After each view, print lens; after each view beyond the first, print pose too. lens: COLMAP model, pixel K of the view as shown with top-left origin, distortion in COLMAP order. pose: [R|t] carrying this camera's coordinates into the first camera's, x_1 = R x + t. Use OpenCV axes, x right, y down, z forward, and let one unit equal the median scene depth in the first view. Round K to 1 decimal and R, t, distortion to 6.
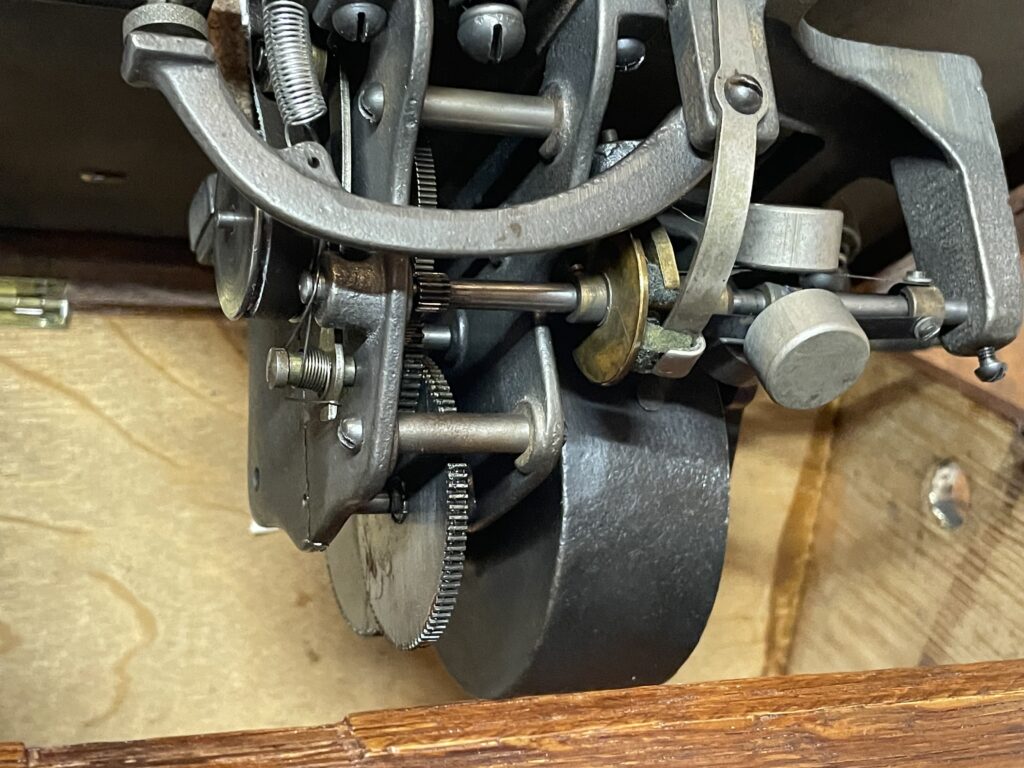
lens RADIAL K [[1448.5, 0, 511.9], [0, 1448.5, 386.7], [0, 0, 1]] dist [0.100764, 0.000000]
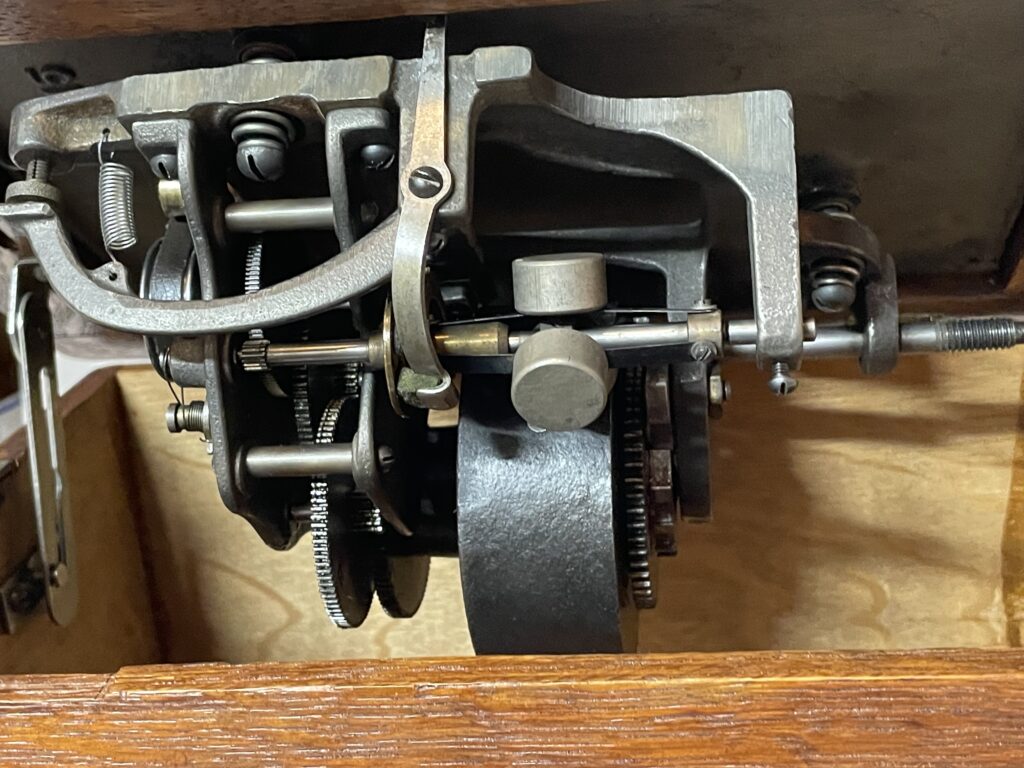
lens RADIAL K [[1448.5, 0, 511.2], [0, 1448.5, 384.3], [0, 0, 1]] dist [0.100764, 0.000000]
pose [[0.855865, -0.051577, -0.514621, 0.766072], [0.053777, 0.998496, -0.010636, -0.011882], [0.514396, -0.018572, 0.857352, -0.015898]]
